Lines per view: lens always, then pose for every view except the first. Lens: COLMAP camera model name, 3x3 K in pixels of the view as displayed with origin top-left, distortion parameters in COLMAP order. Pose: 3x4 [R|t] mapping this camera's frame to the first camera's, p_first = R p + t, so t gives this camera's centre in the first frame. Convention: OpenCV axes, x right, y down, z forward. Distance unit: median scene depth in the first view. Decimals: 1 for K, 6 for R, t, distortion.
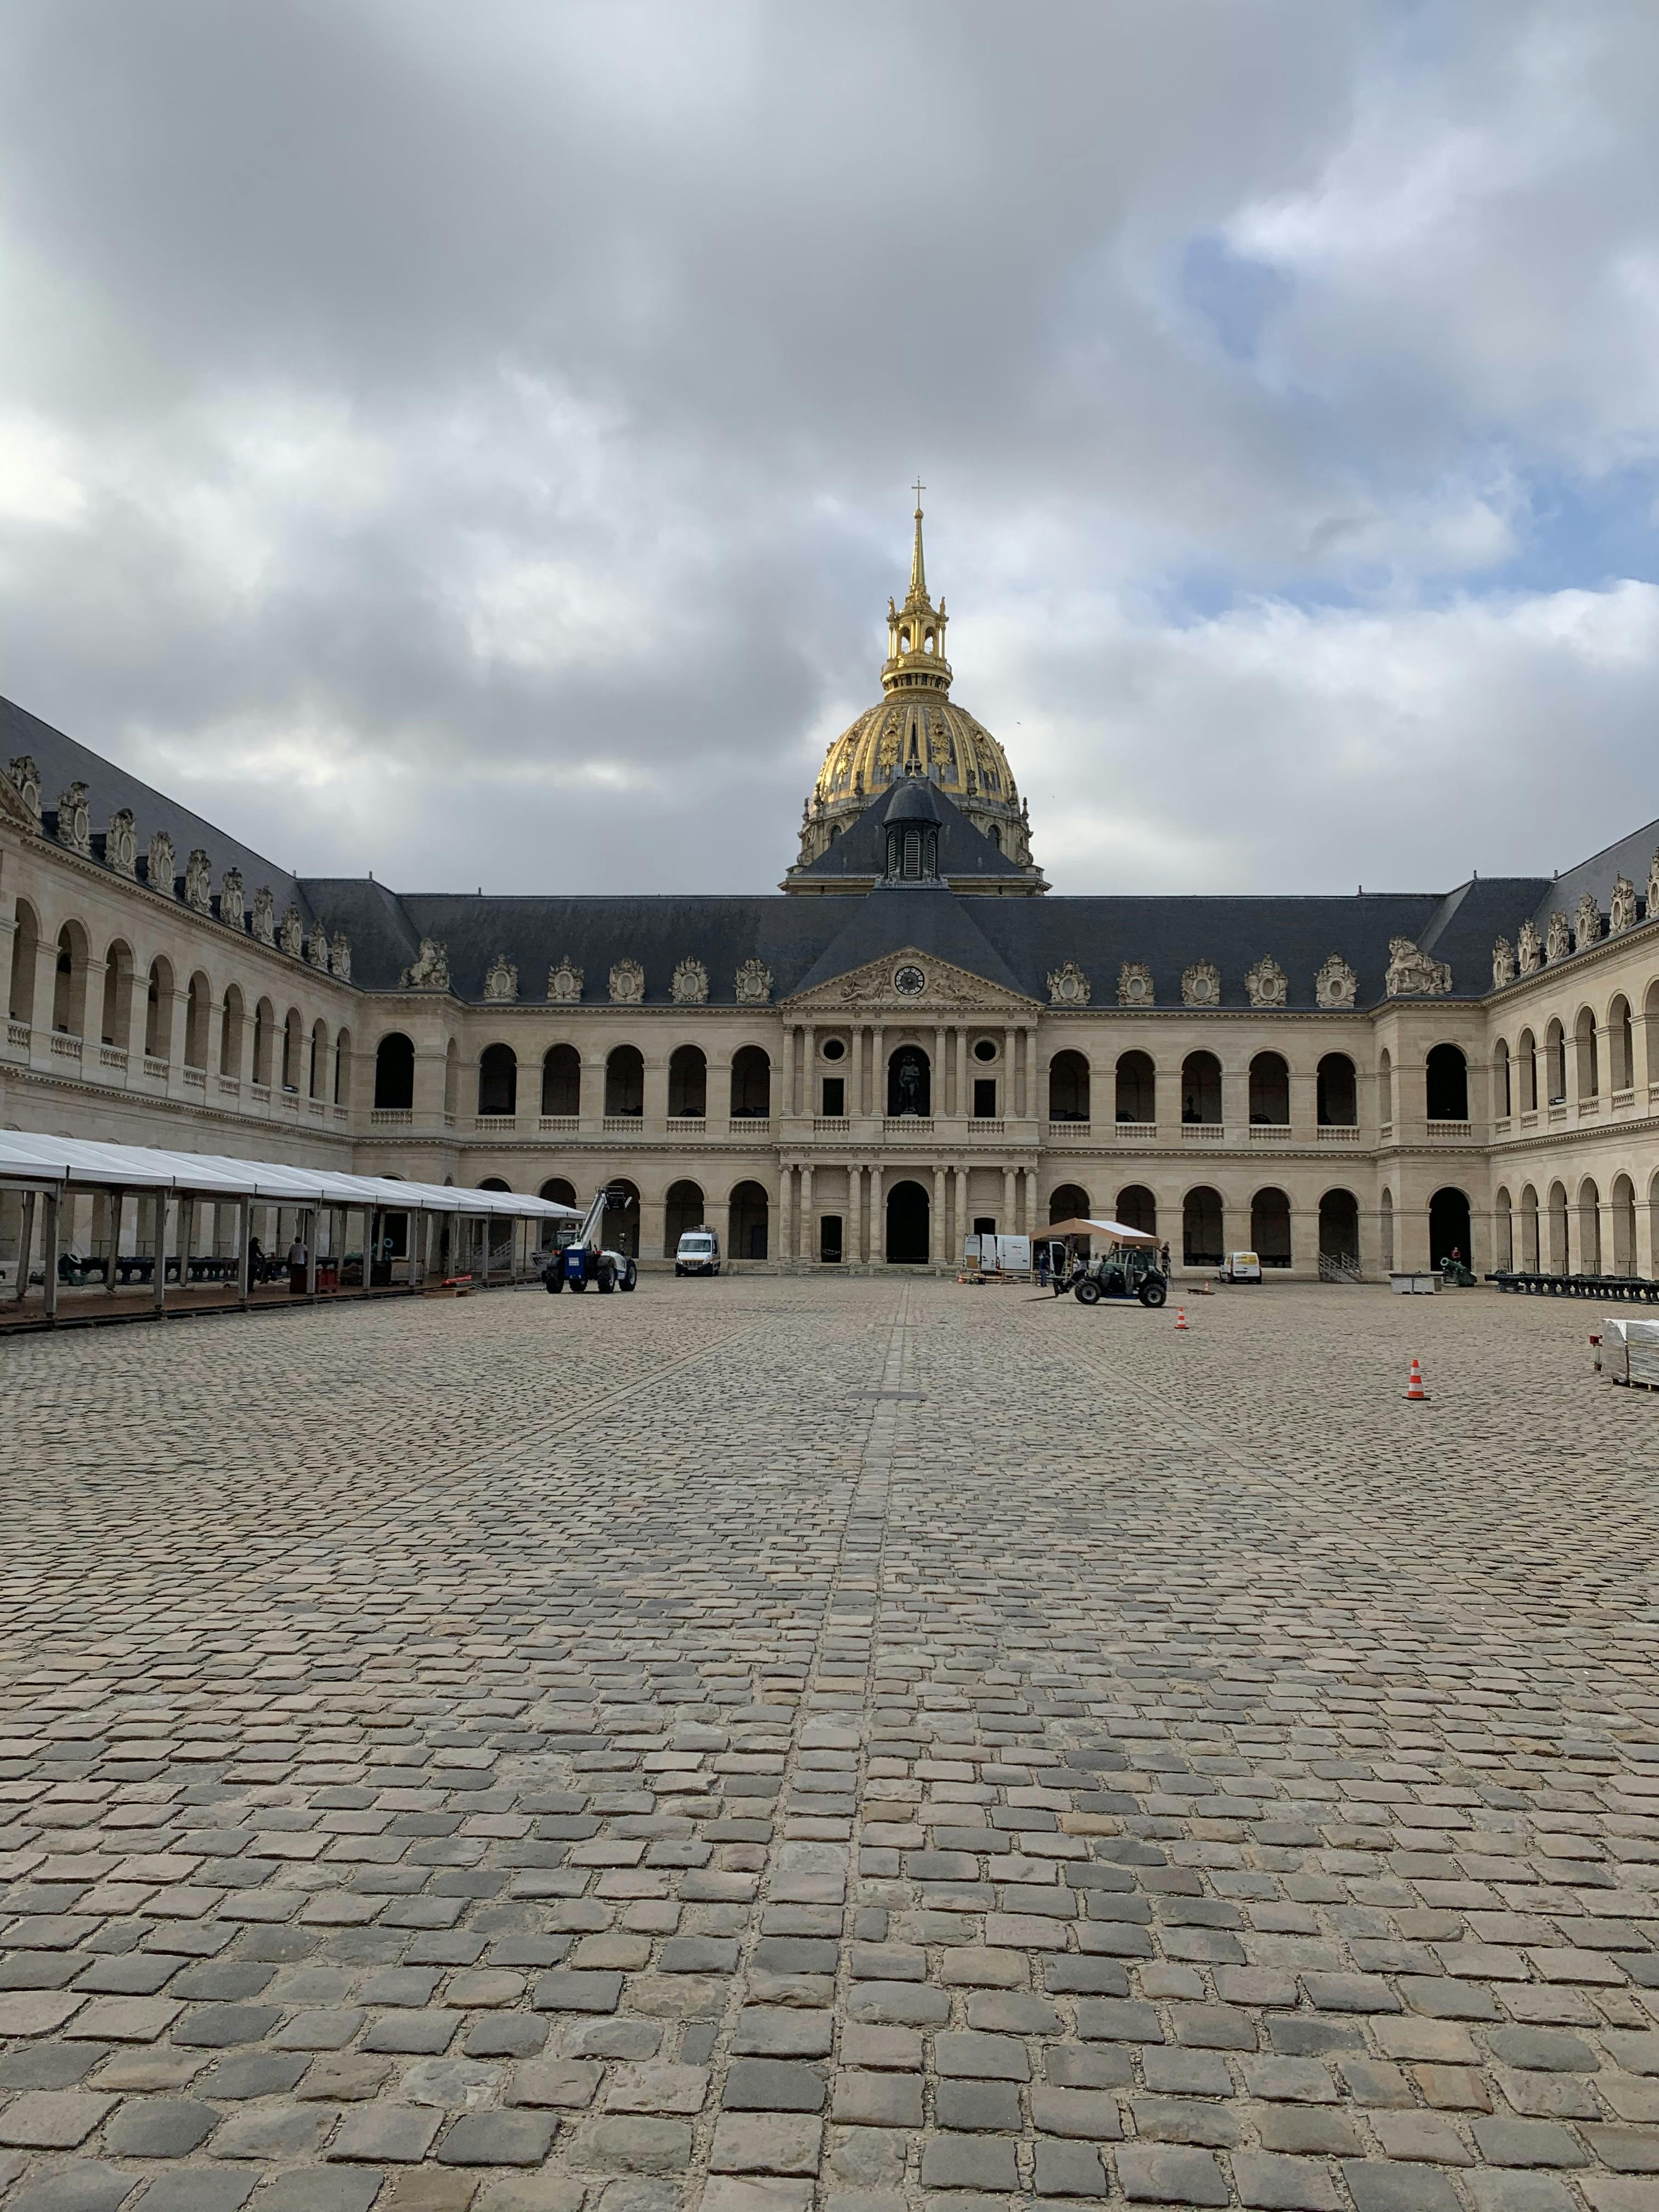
lens RADIAL K [[1667.2, 0, 829.5], [0, 1667.2, 1106.0], [0, 0, 1]] dist [0.005673, 0.000413]
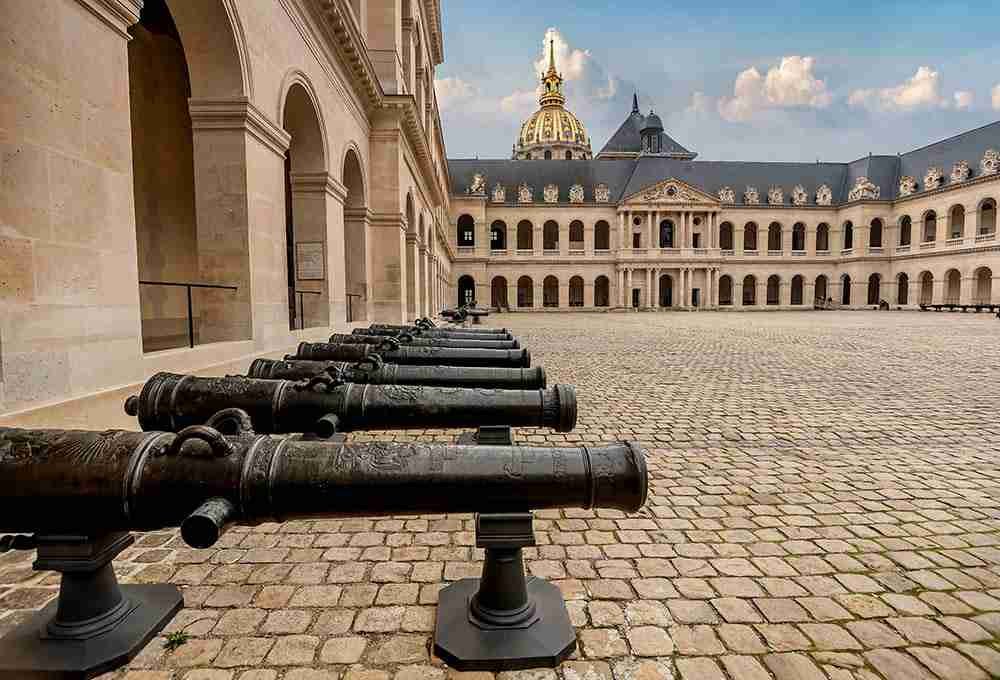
lens RADIAL K [[465.1, 0, 500.0], [0, 465.1, 340.0], [0, 0, 1]] dist [-0.027798, 0.000193]
pose [[0.993083, -0.033617, 0.112495, -0.285166], [0.013471, 0.984431, 0.175256, 0.016542], [-0.116635, -0.172529, 0.978075, 0.324856]]
